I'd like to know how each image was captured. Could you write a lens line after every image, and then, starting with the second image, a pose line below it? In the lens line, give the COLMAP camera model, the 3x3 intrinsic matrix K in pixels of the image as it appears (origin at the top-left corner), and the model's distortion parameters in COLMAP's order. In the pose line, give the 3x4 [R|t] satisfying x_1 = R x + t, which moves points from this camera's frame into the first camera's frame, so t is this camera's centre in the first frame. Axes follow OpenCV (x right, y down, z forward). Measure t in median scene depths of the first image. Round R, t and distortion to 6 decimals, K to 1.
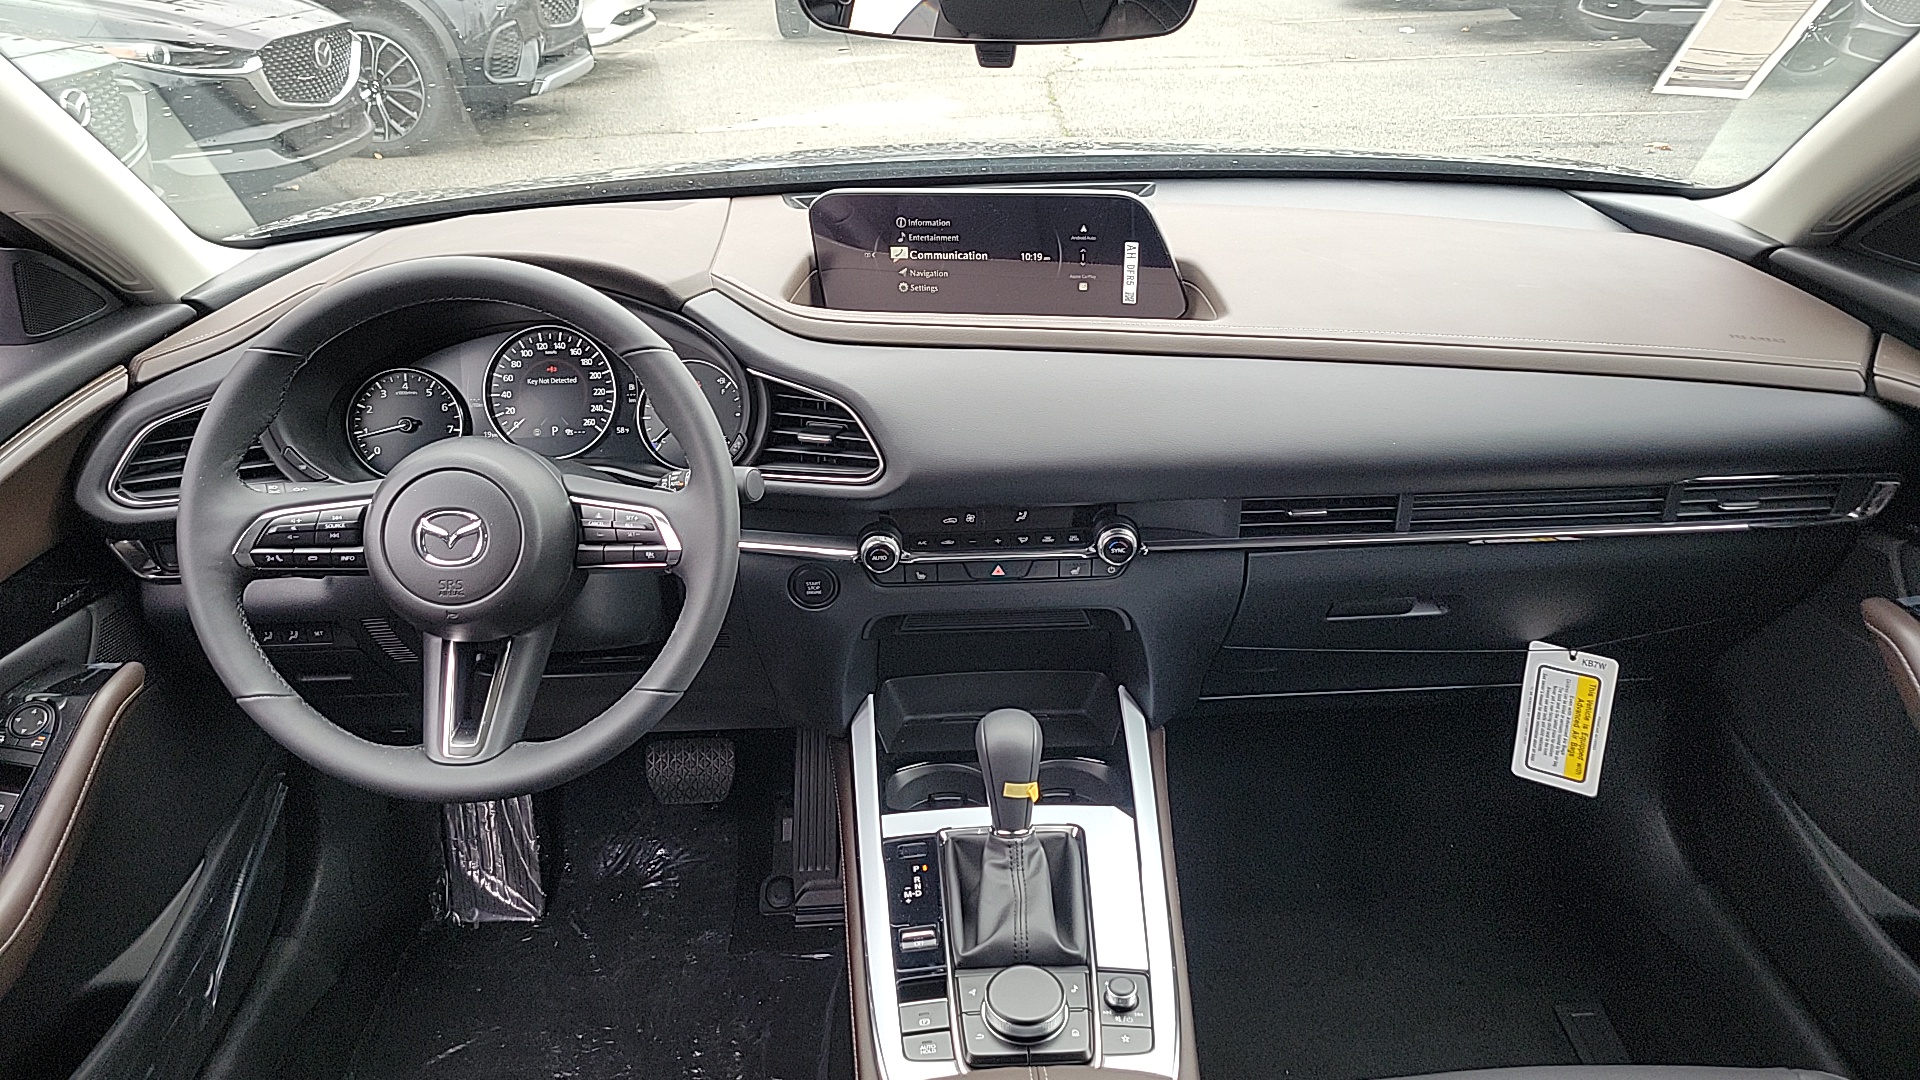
lens RADIAL K [[1449.3, 0, 960.0], [0, 1449.3, 540.0], [0, 0, 1]] dist [0.037931, -0.004858]
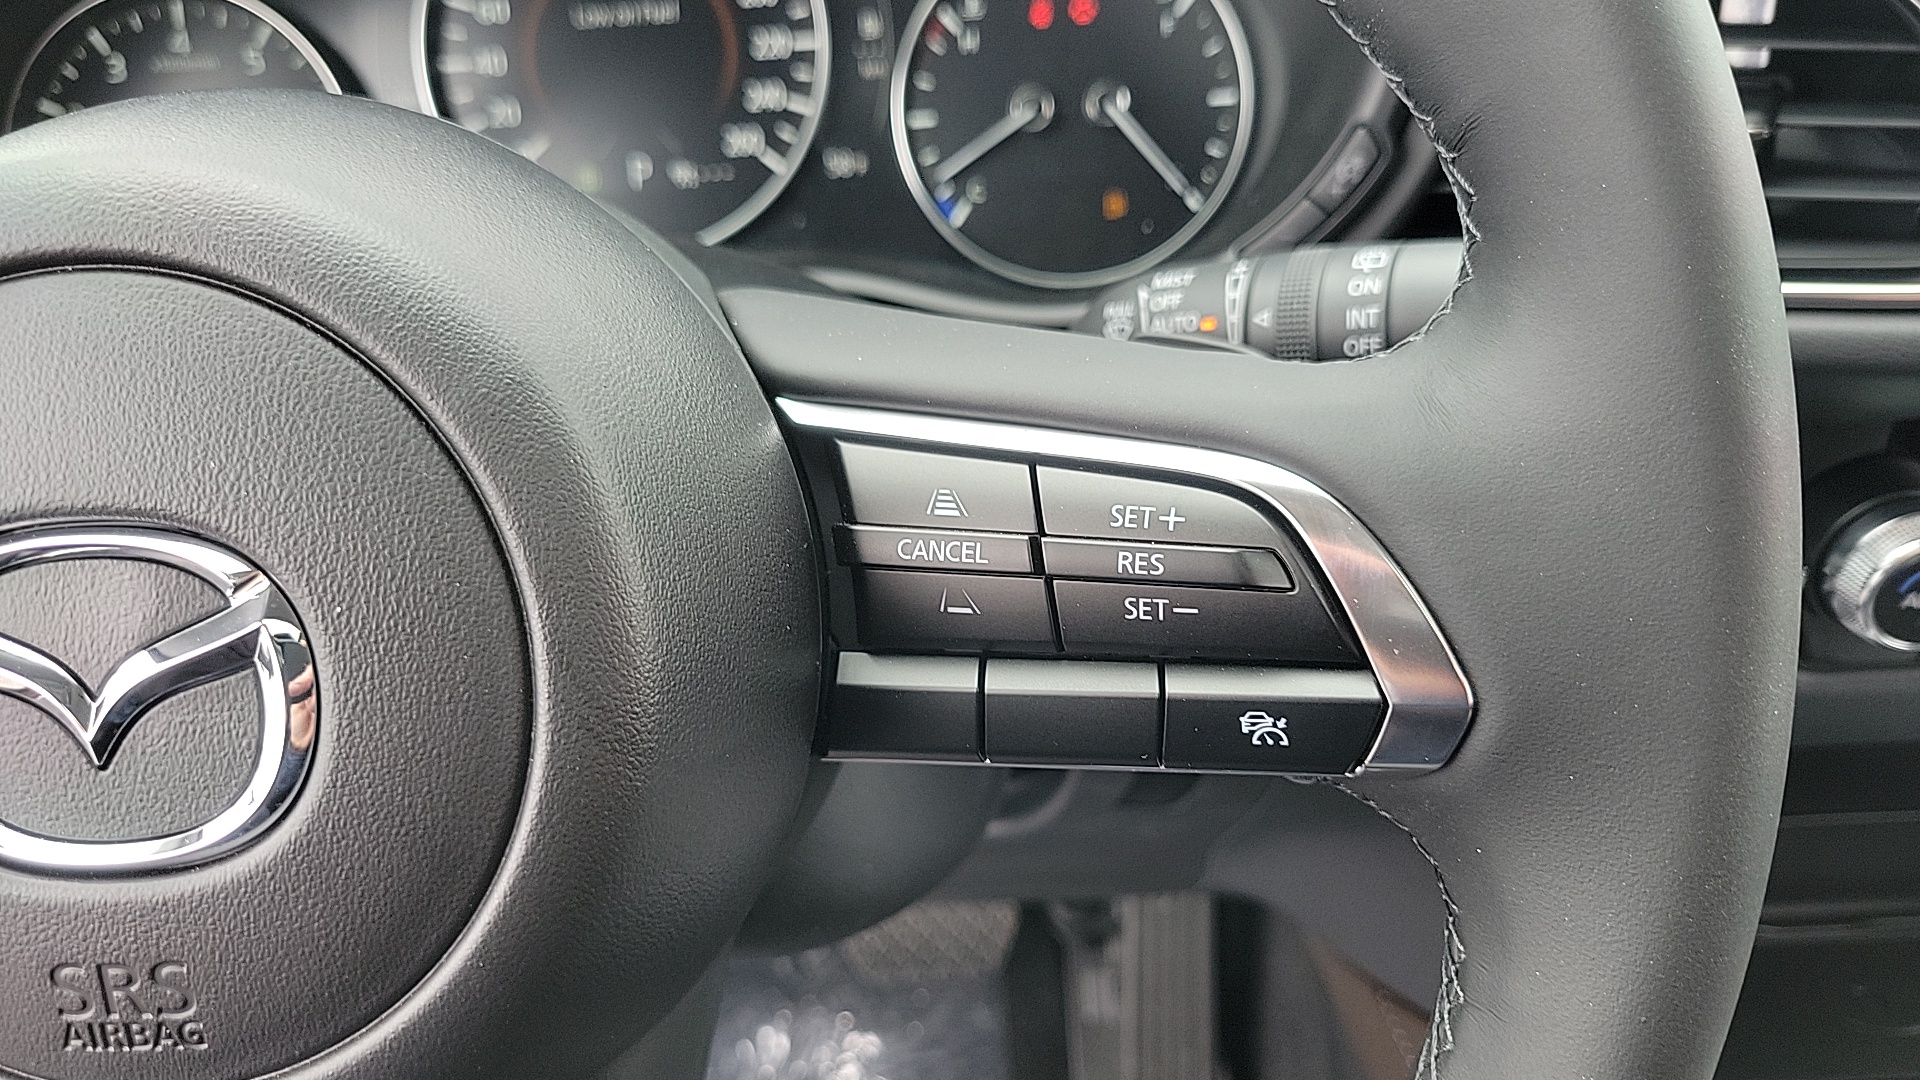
lens RADIAL K [[1509.5, 0, 960.0], [0, 1509.5, 540.0], [0, 0, 1]] dist [-0.013655, -0.003905]
pose [[0.999013, -0.018566, -0.040359, -0.210779], [0.022670, 0.994346, 0.103739, -0.028541], [0.038205, -0.104552, 0.993785, 0.711165]]
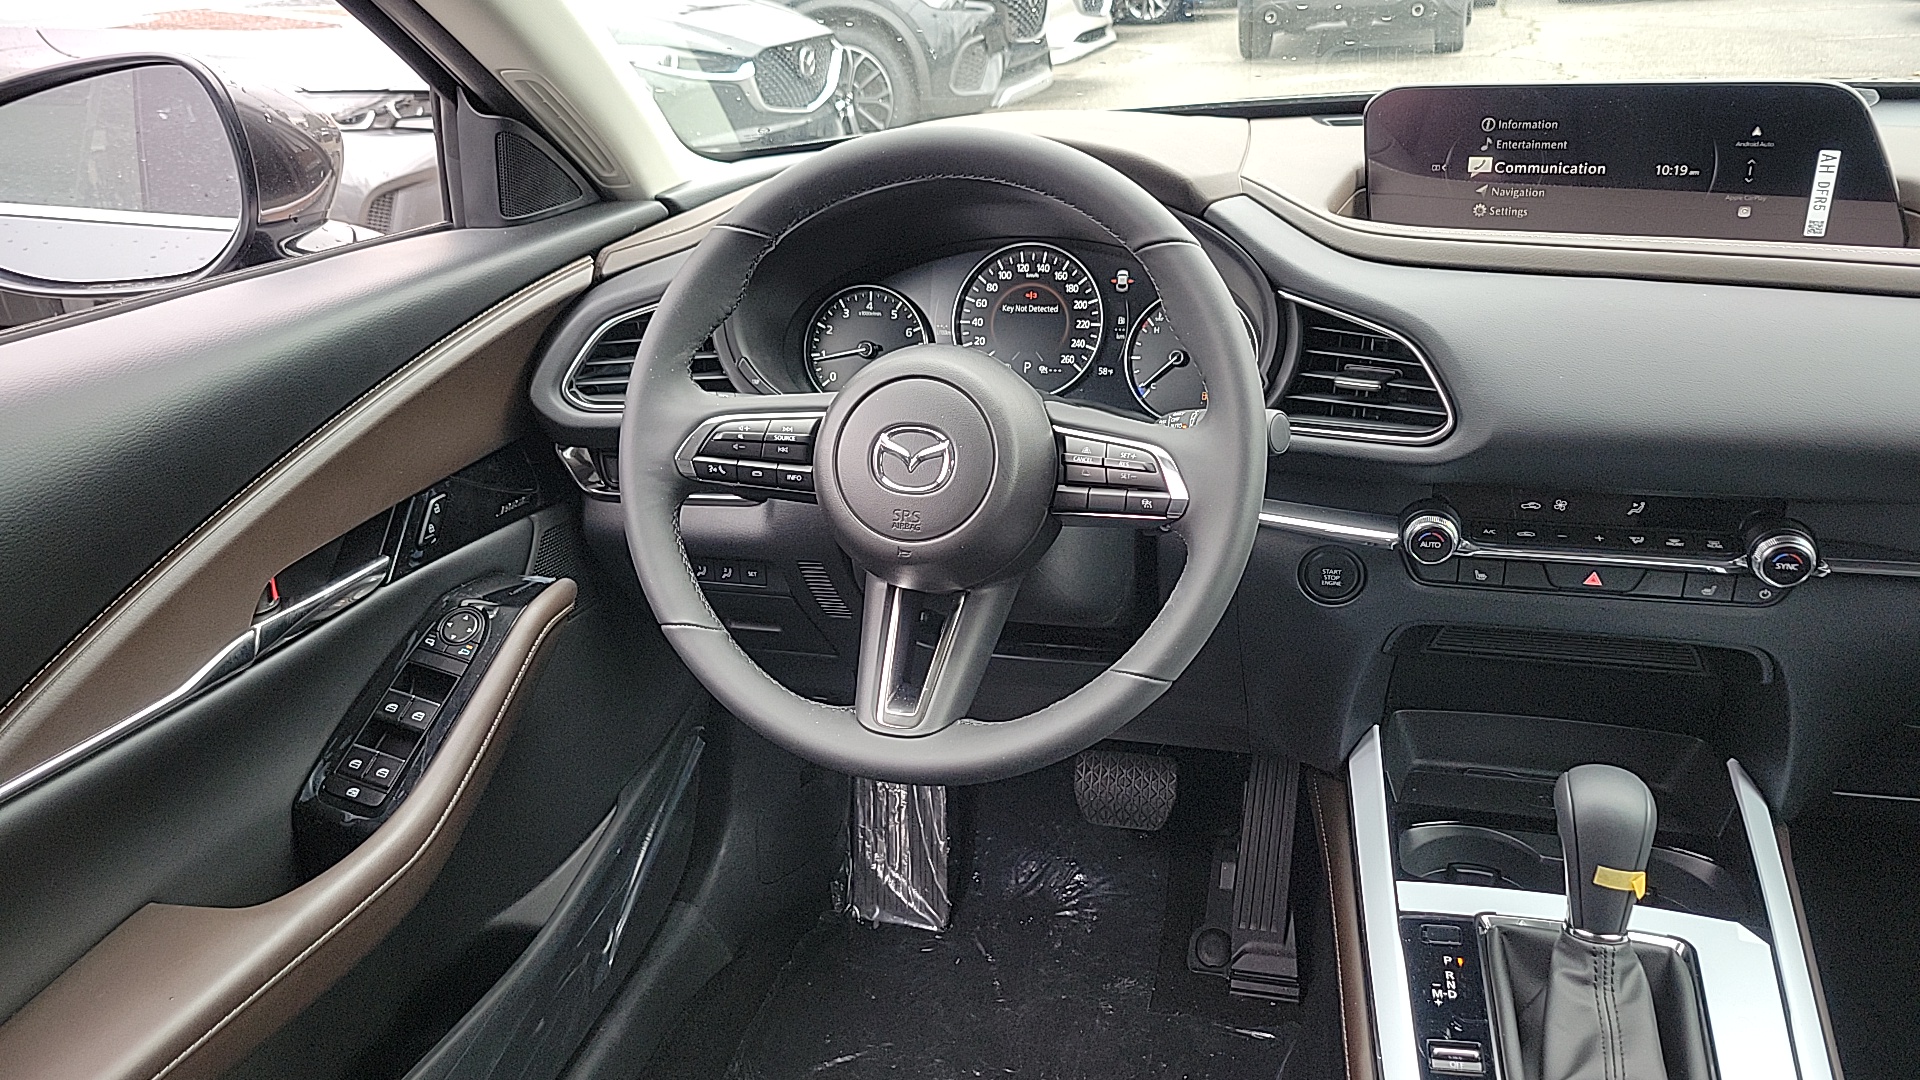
lens RADIAL K [[1455.9, 0, 937.1], [0, 1455.9, 536.8], [0, 0, 1]] dist [0.033781, 0.002089]
pose [[0.954058, 0.093664, -0.284605, -0.082699], [-0.100849, 0.994845, -0.010661, 0.041541], [0.282139, 0.038873, 0.958586, 0.182701]]
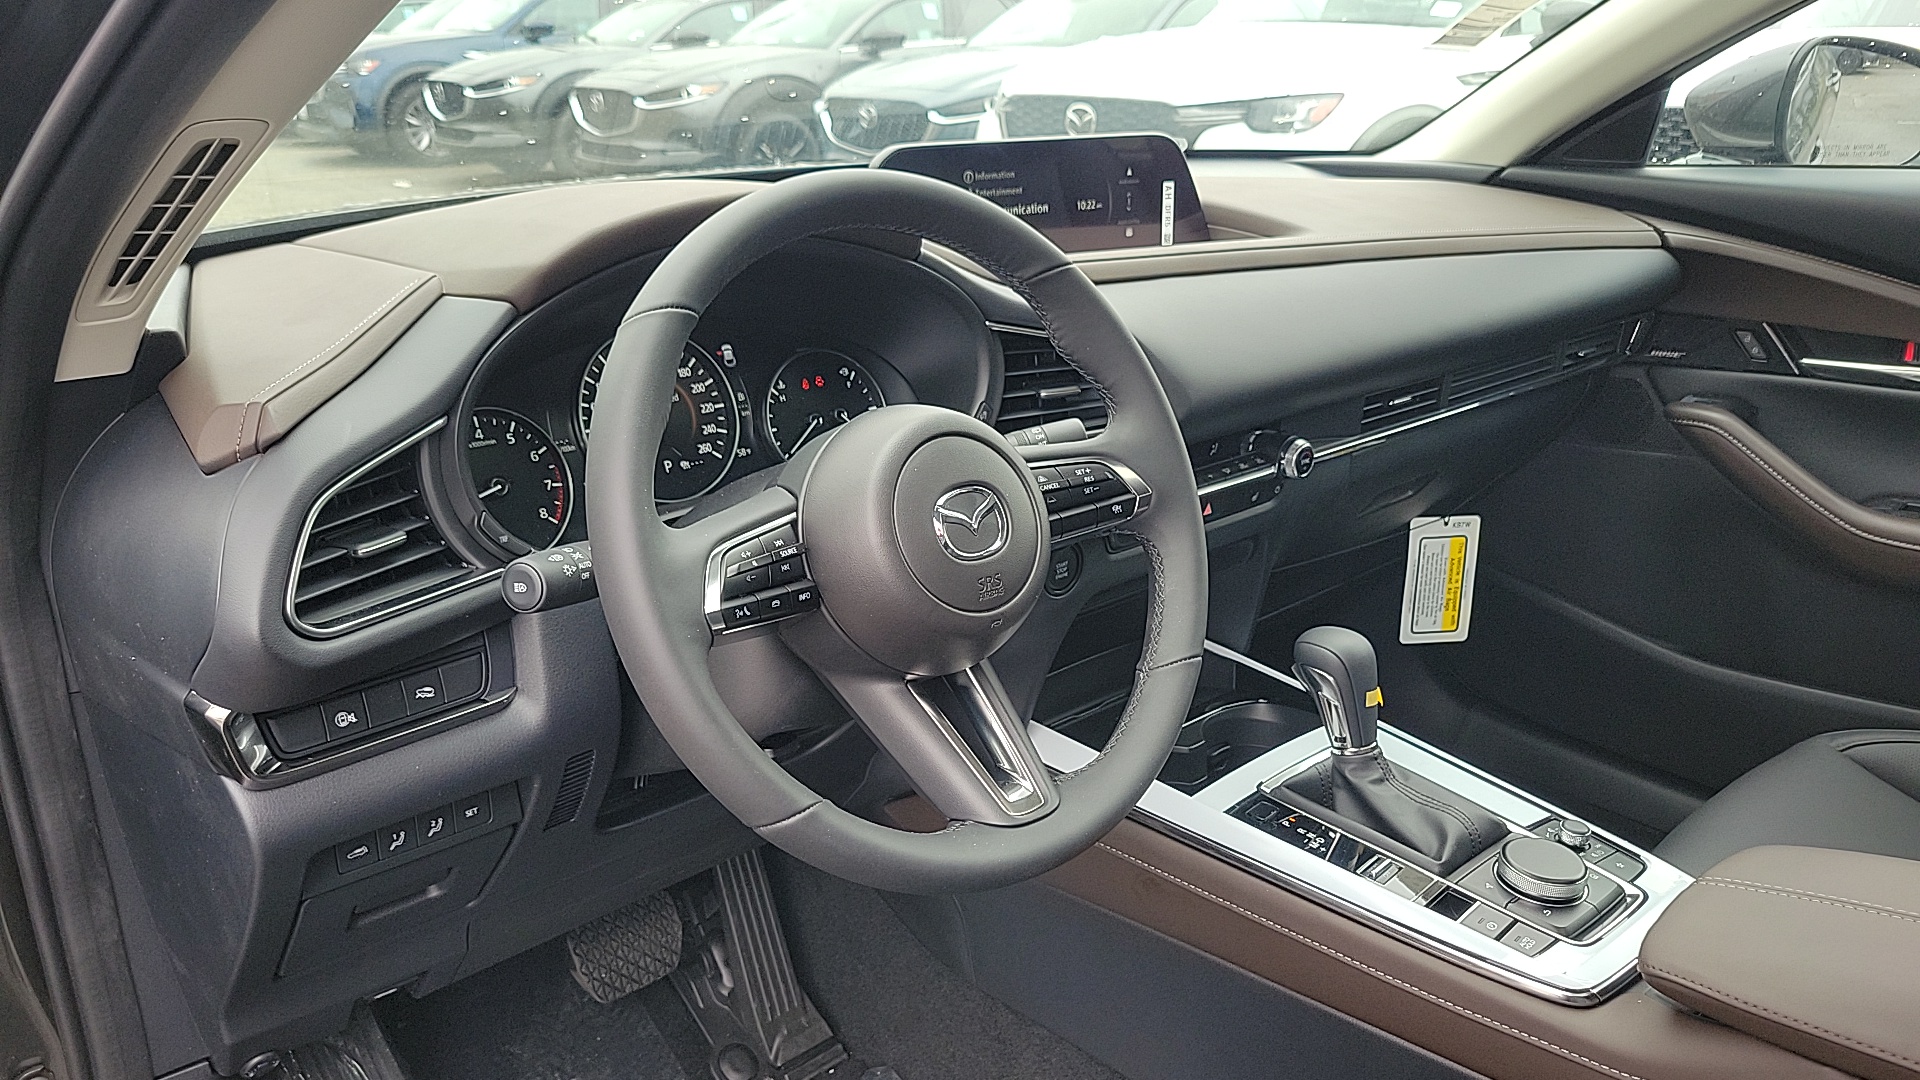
lens RADIAL K [[1453.2, 0, 957.1], [0, 1453.2, 552.4], [0, 0, 1]] dist [0.018318, -0.005460]
pose [[0.759404, -0.196078, 0.620370, -0.692087], [0.260272, 0.965442, -0.013460, 0.018085], [-0.596292, 0.171686, 0.784194, 0.356400]]
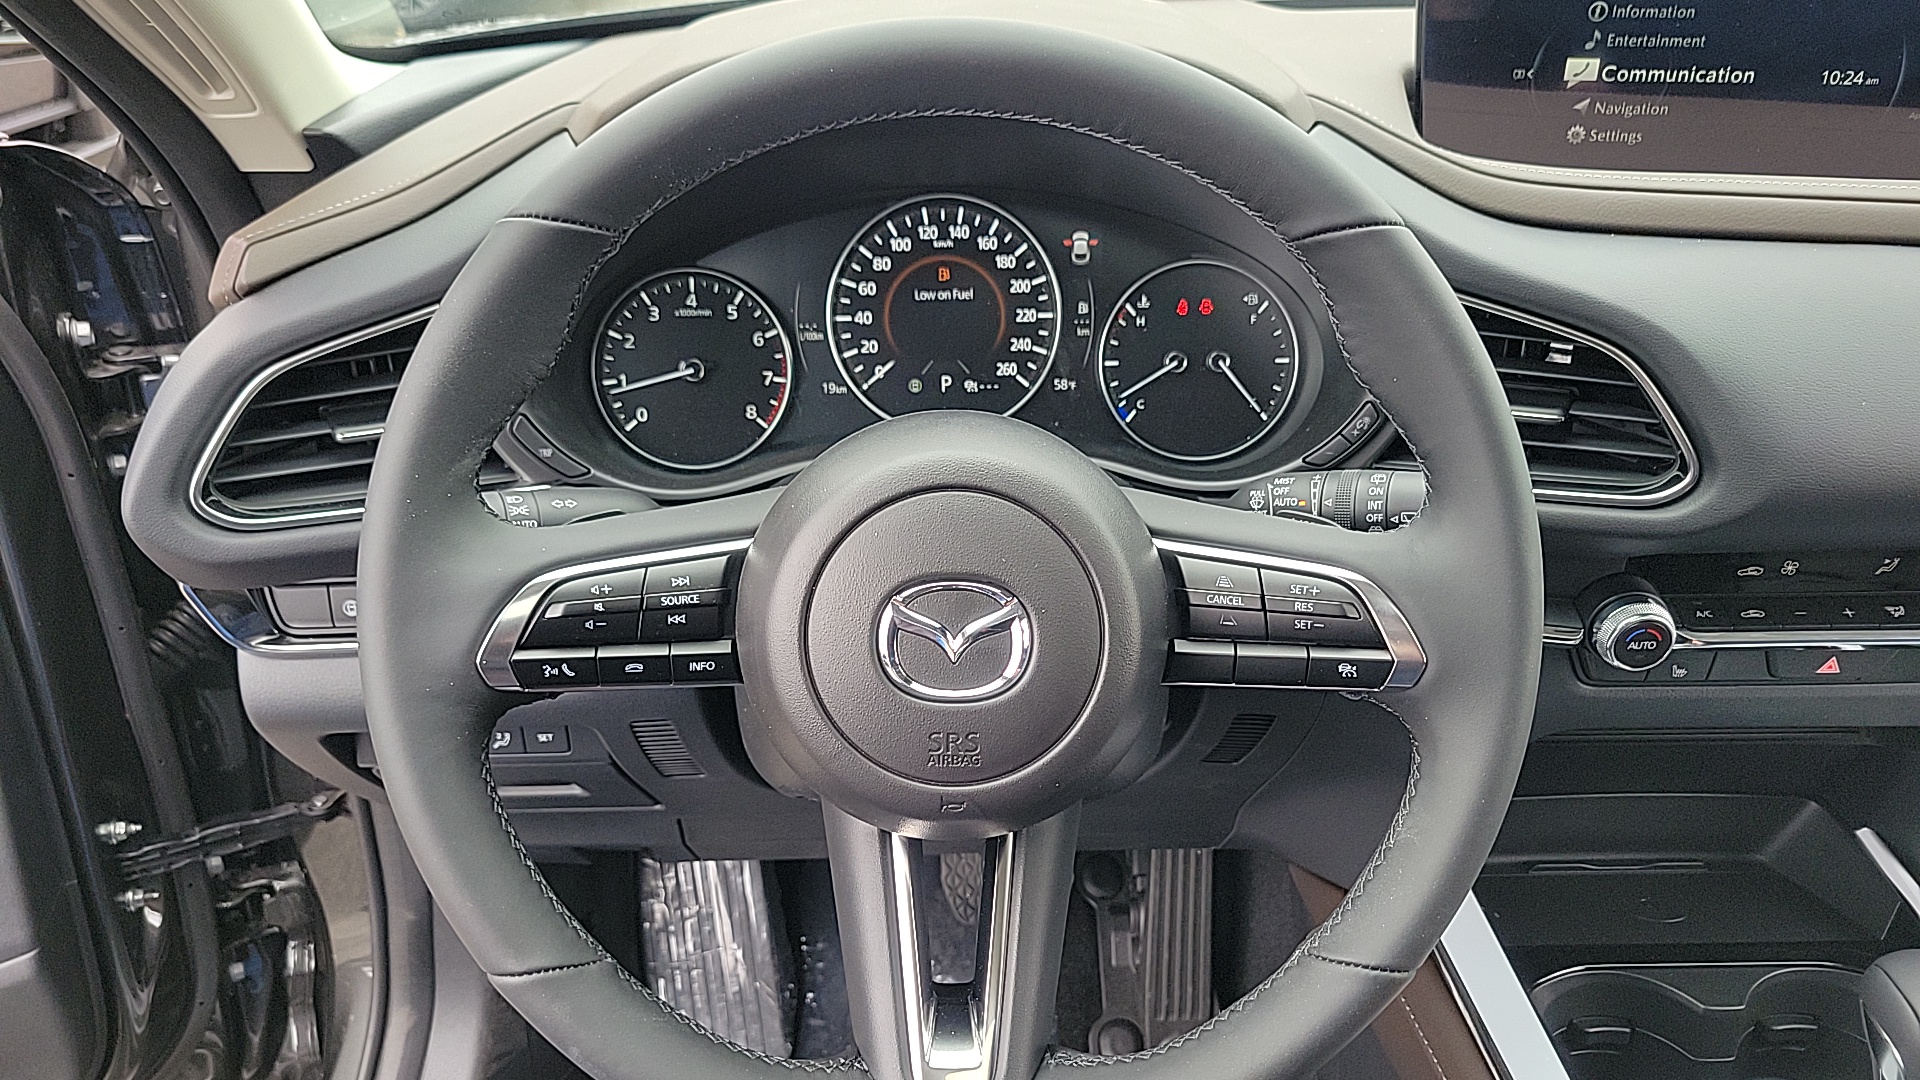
lens RADIAL K [[1453.2, 0, 957.1], [0, 1453.2, 552.4], [0, 0, 1]] dist [0.018318, -0.005460]
pose [[0.999845, 0.017311, -0.003062, -0.293588], [-0.017089, 0.997937, 0.061890, -0.048074], [0.004127, -0.061828, 0.998078, 0.464000]]
